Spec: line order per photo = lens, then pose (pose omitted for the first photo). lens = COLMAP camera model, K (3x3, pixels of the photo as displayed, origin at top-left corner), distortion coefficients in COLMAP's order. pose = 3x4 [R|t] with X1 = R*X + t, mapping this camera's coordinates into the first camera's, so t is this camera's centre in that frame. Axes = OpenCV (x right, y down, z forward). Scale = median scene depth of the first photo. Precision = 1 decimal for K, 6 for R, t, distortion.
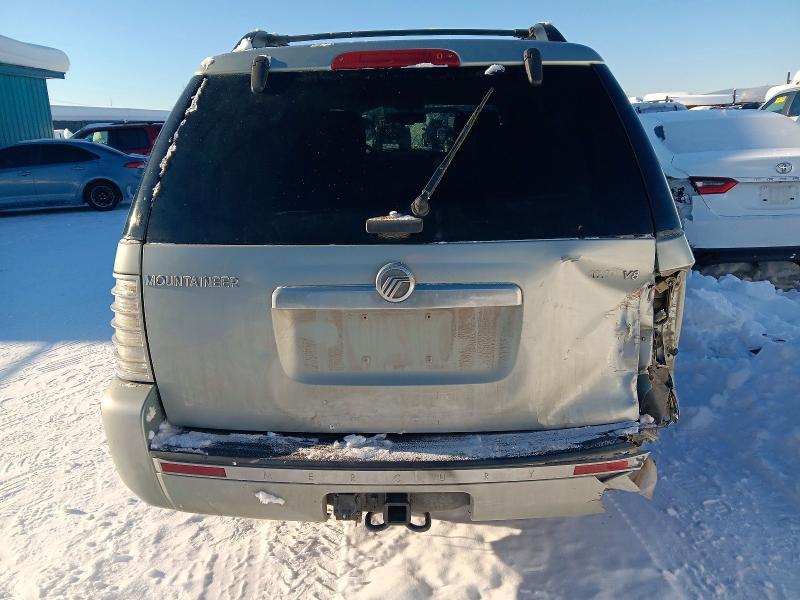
lens RADIAL K [[635.7, 0, 396.0], [0, 635.7, 299.3], [0, 0, 1]] dist [0.033983, -0.012576]
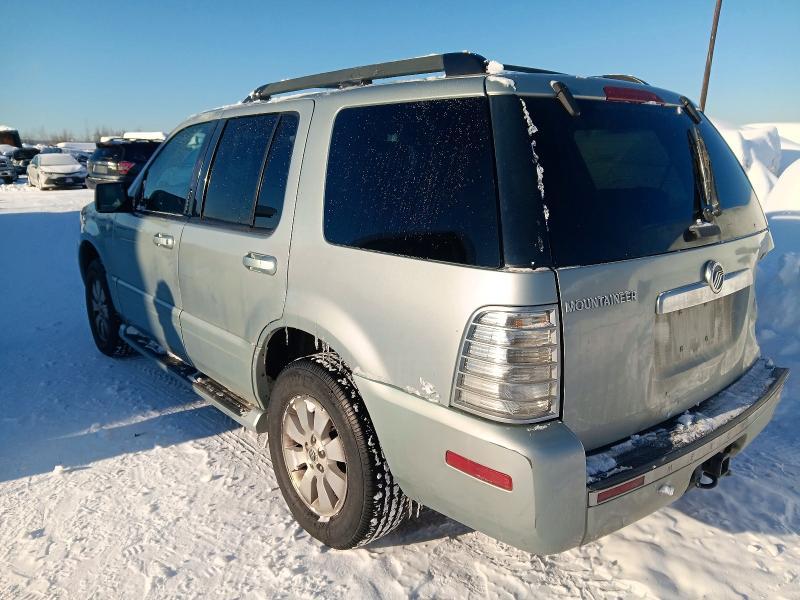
lens RADIAL K [[635.7, 0, 400.5], [0, 635.7, 301.8], [0, 0, 1]] dist [0.033983, -0.012576]
pose [[0.726423, -0.131602, 0.674530, -1.125194], [0.164228, 0.986300, 0.015567, -0.086406], [-0.667337, 0.099468, 0.738083, 0.437014]]
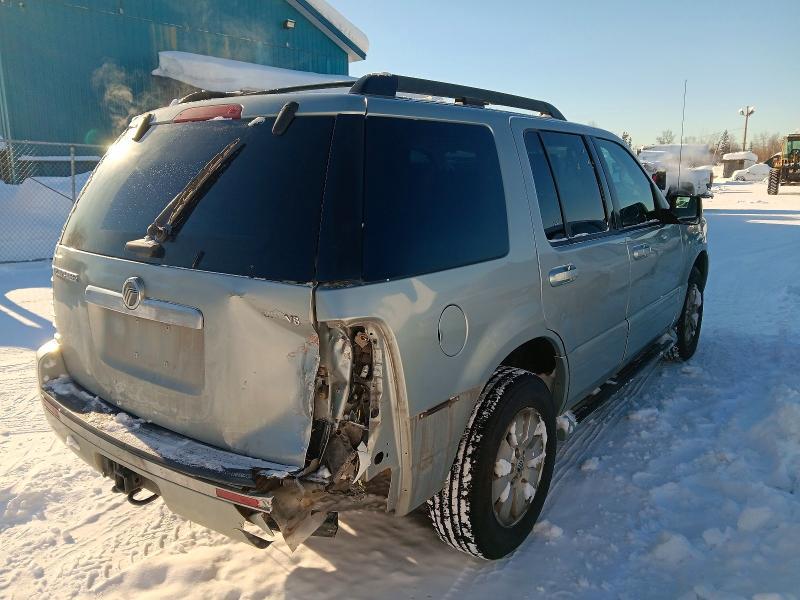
lens RADIAL K [[635.7, 0, 398.3], [0, 635.7, 297.4], [0, 0, 1]] dist [0.033983, -0.012576]
pose [[0.805079, 0.136582, -0.577228, 0.994513], [-0.167411, 0.985887, -0.000216, -0.092583], [0.569052, 0.096809, 0.816583, 0.247084]]
